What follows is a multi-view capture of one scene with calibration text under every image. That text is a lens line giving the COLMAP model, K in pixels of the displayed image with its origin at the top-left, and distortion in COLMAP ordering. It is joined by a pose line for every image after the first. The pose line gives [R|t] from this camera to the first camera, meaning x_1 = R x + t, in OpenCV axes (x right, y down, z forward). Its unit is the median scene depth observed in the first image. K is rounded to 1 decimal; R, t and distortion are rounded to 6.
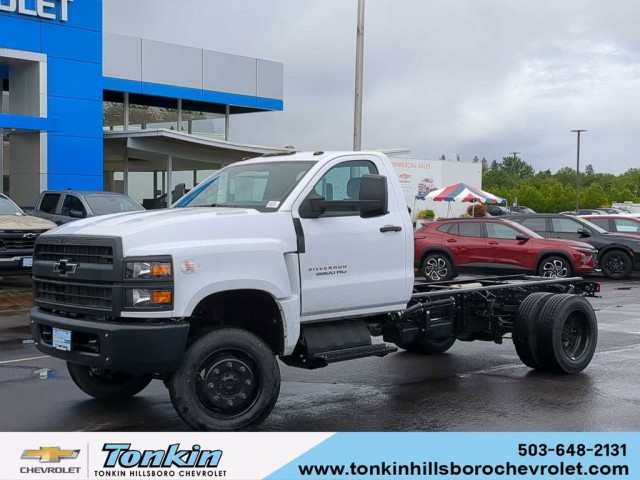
lens RADIAL K [[1090.8, 0, 320.0], [0, 1090.8, 240.0], [0, 0, 1]] dist [0.003277, -0.016084]
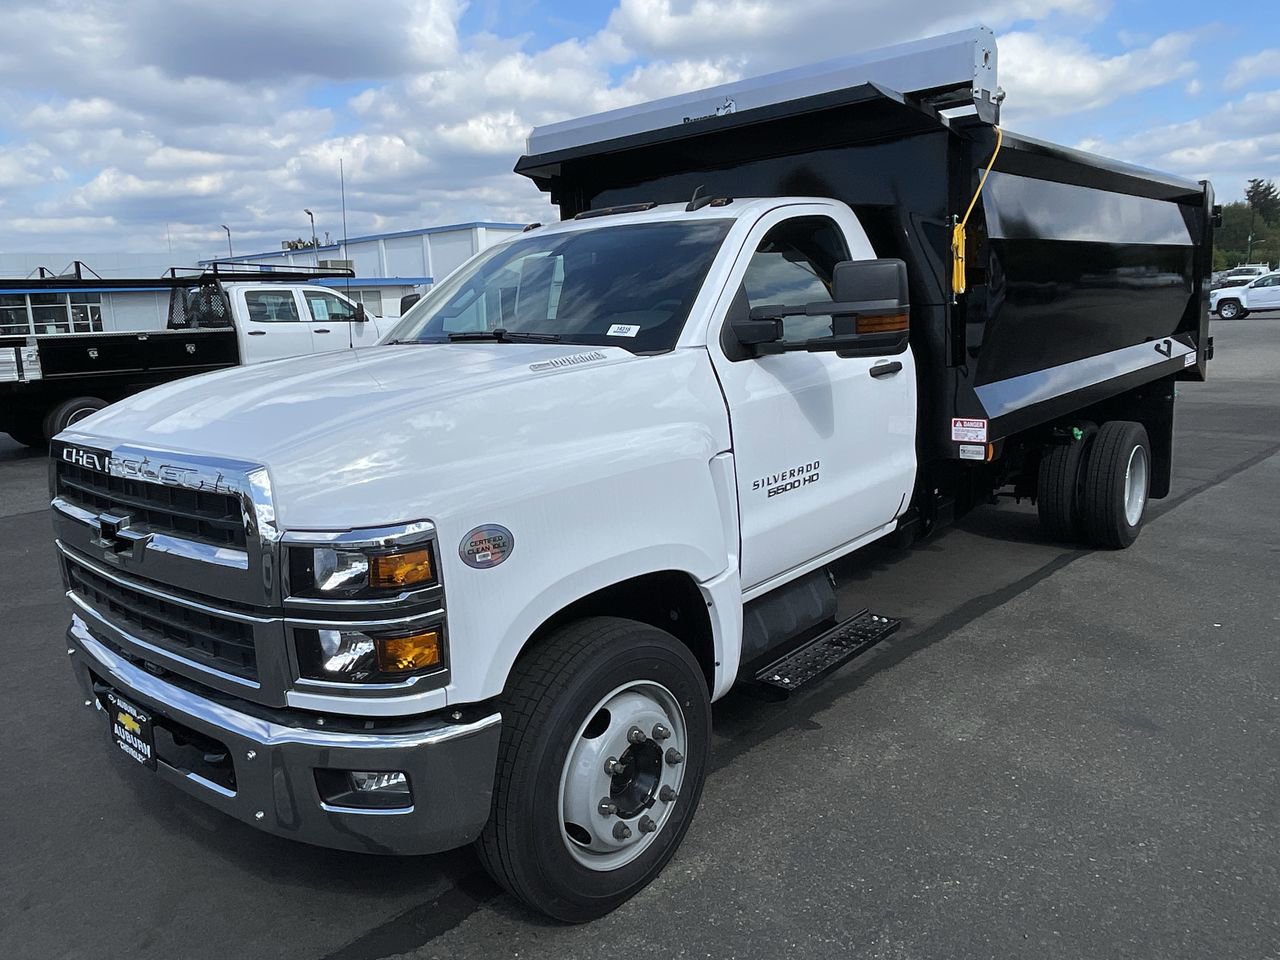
lens RADIAL K [[1024.4, 0, 640.0], [0, 1024.4, 480.0], [0, 0, 1]] dist [0.006837, 0.001214]
pose [[0.989792, -0.067902, 0.125303, -0.104299], [0.048592, 0.987310, 0.151191, -0.036976], [-0.133979, -0.143559, 0.980531, 0.648947]]
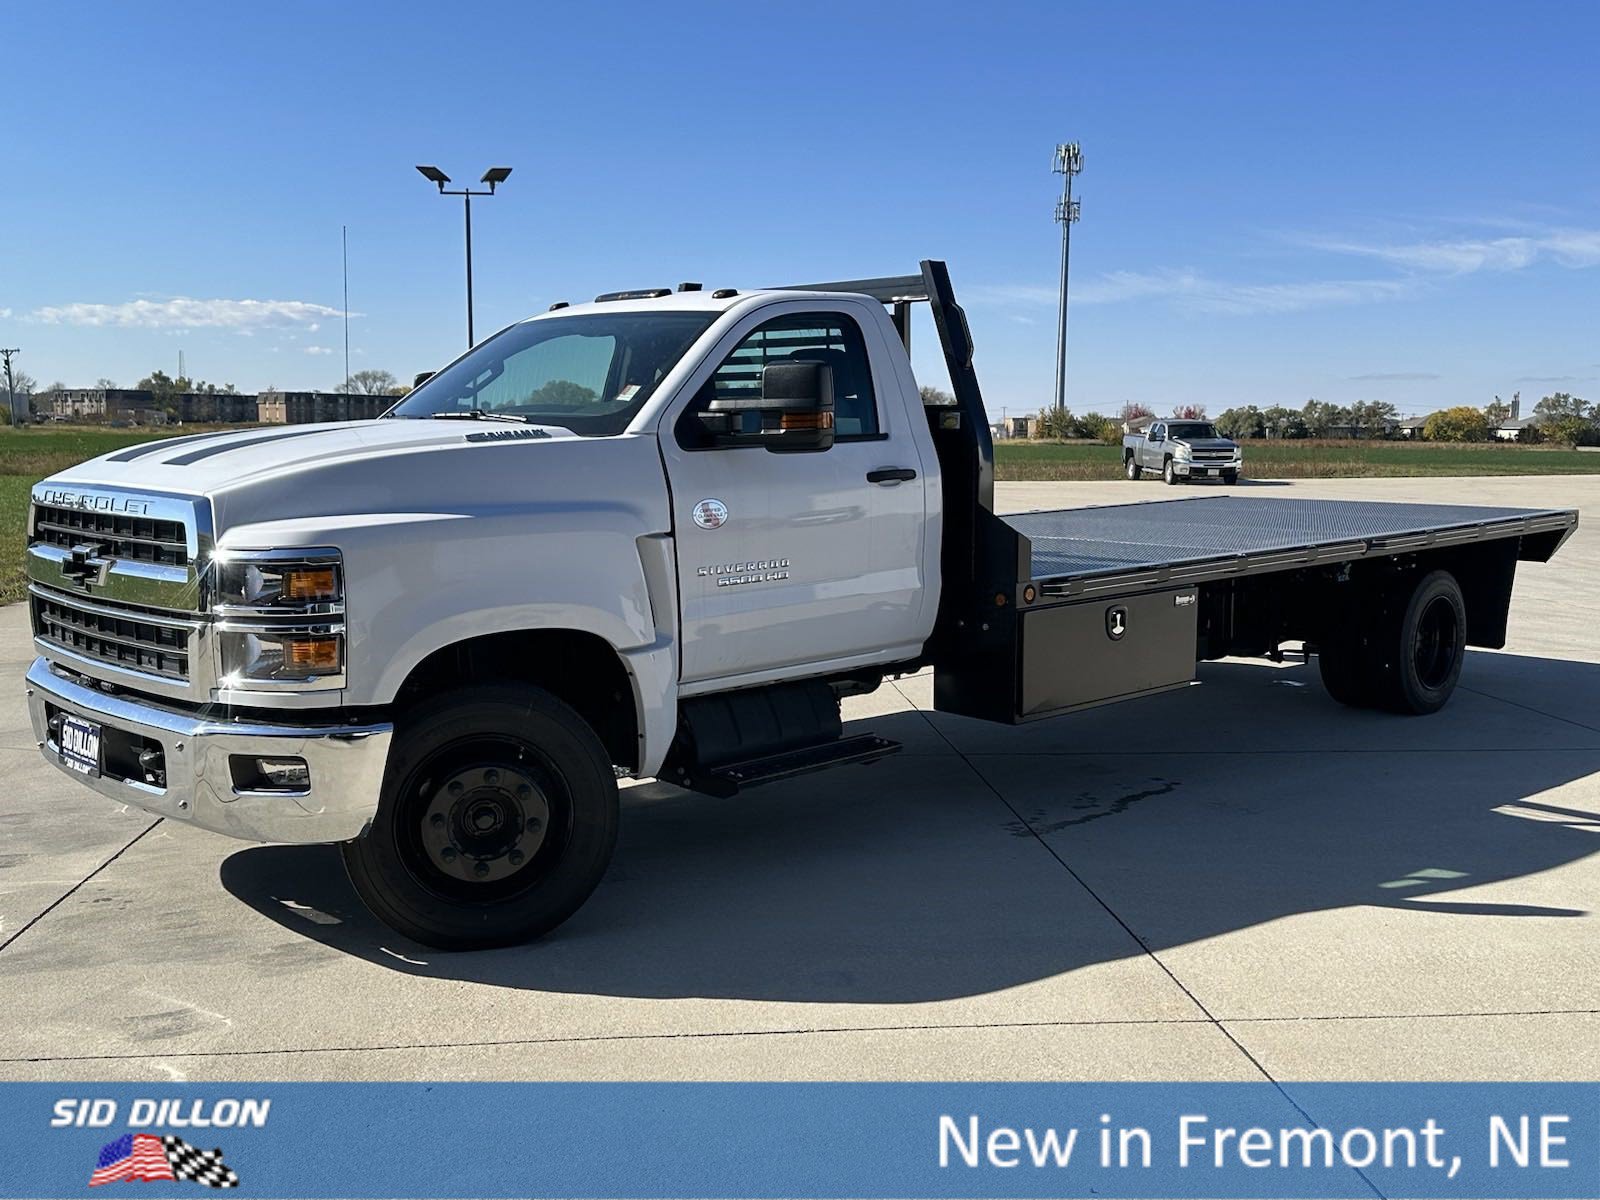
lens RADIAL K [[1735.3, 0, 800.0], [0, 1735.3, 600.0], [0, 0, 1]] dist [0.087518, -0.004805]
pose [[0.999156, 0.002846, 0.040986, 0.001504], [-0.006196, 0.996626, 0.081846, -0.017890], [-0.040614, -0.082030, 0.995802, 0.347436]]
